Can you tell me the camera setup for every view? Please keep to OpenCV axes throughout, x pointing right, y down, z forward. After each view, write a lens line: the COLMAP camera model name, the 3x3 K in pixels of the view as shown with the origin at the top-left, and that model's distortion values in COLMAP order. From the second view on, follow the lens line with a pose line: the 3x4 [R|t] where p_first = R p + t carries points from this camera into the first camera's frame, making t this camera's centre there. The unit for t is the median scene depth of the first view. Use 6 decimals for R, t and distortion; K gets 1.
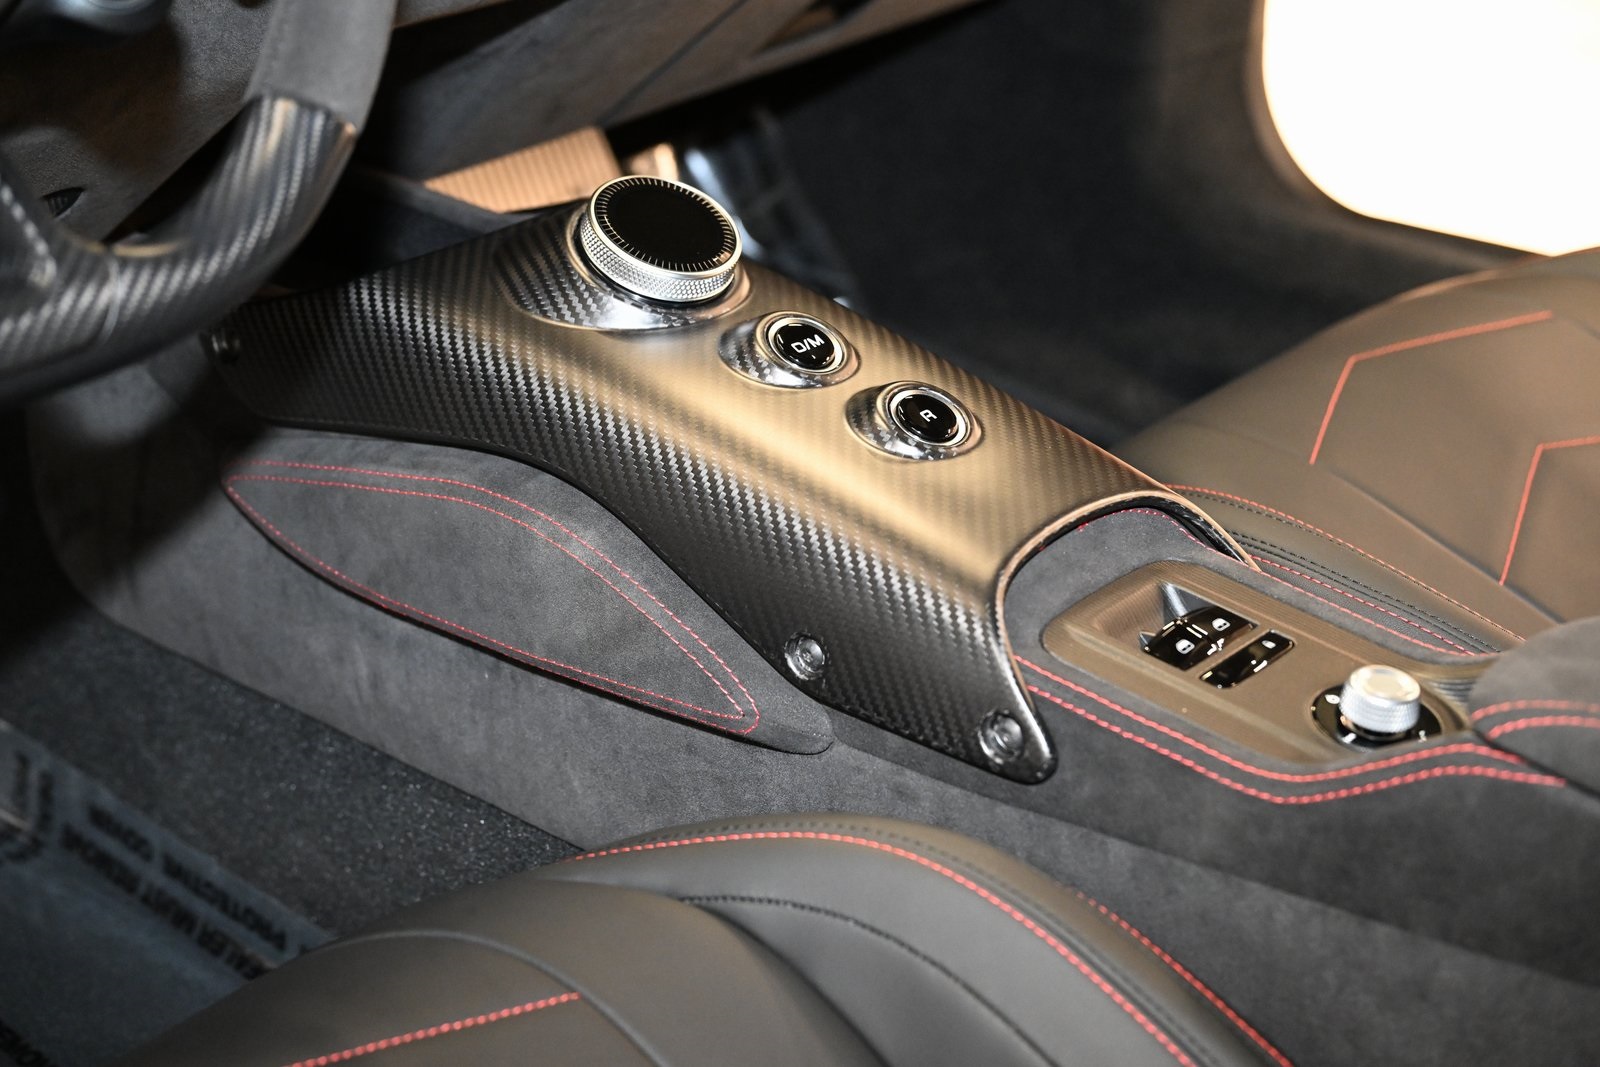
lens RADIAL K [[2949.1, 0, 797.2], [0, 2949.1, 531.3], [0, 0, 1]] dist [0.035260, 0.000000]
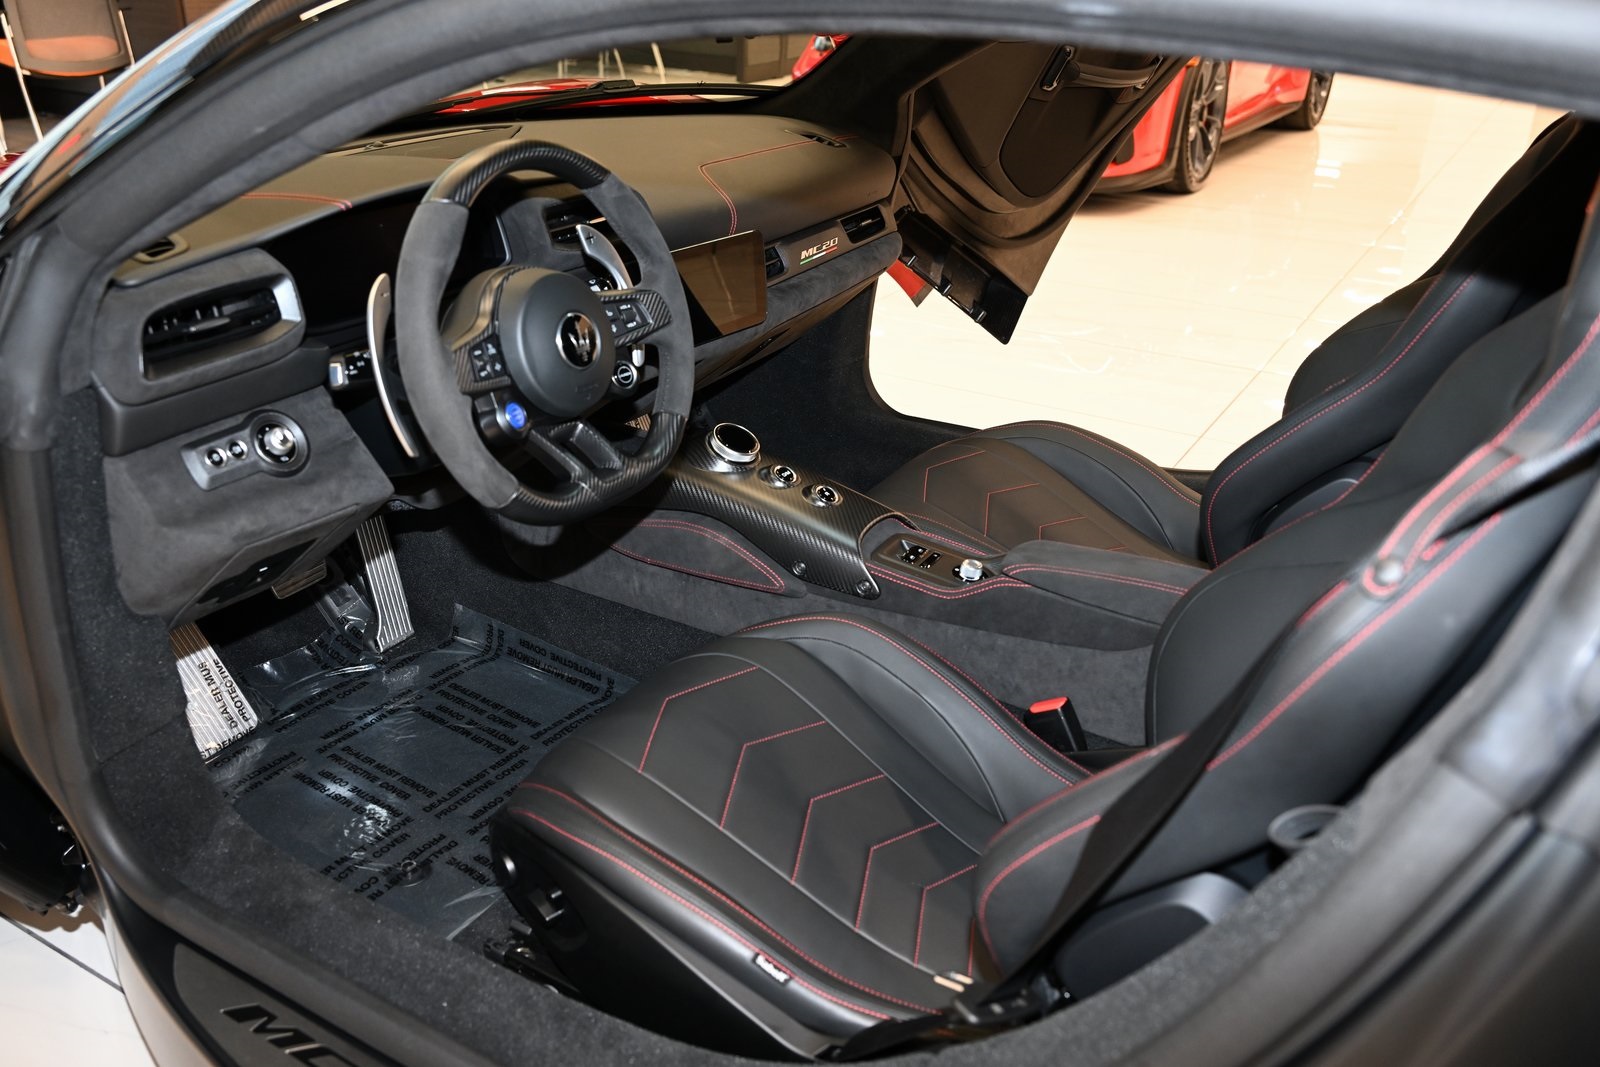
lens RADIAL K [[1311.1, 0, 801.8], [0, 1311.1, 534.9], [0, 0, 1]] dist [0.009600, 0.012196]
pose [[0.982658, -0.056546, 0.176596, -0.242409], [0.057024, 0.998370, 0.002372, 0.001889], [-0.176442, 0.007739, 0.984281, -0.438196]]
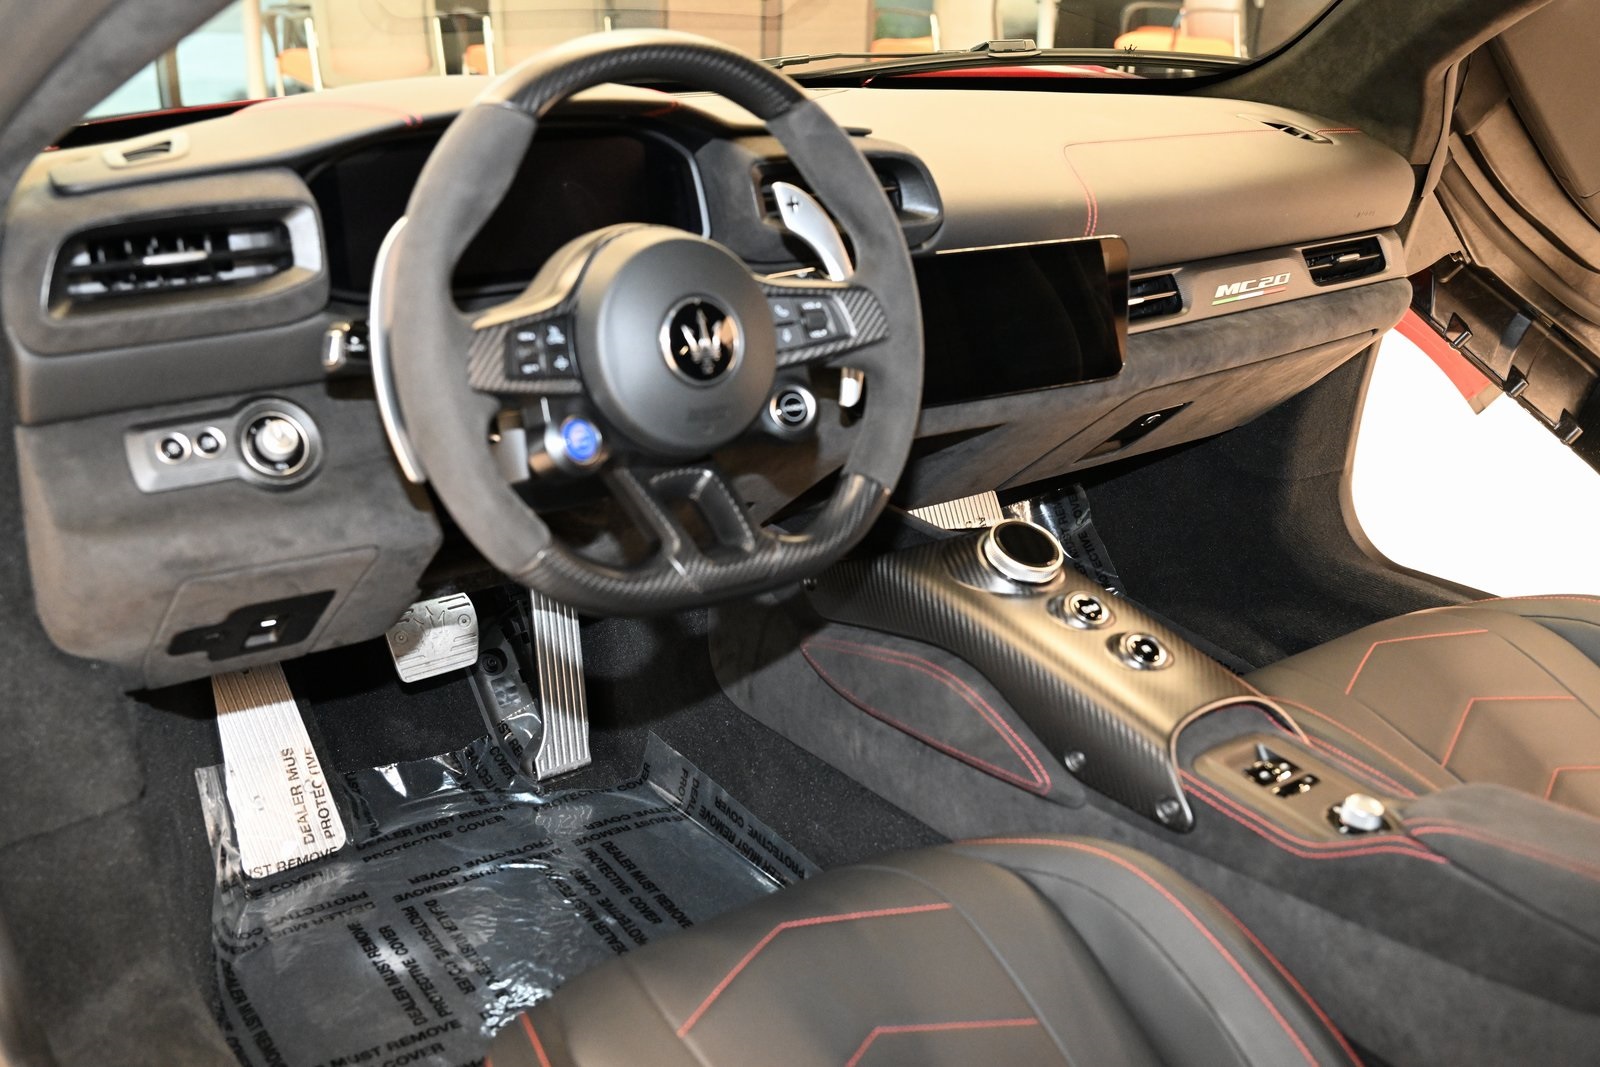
lens RADIAL K [[1661.8, 0, 795.1], [0, 1661.8, 530.4], [0, 0, 1]] dist [0.026798, 0.000000]
pose [[0.980174, 0.089813, -0.176614, 0.001756], [-0.106735, 0.990318, -0.088756, 0.007738], [0.166932, 0.105847, 0.980270, -0.180426]]
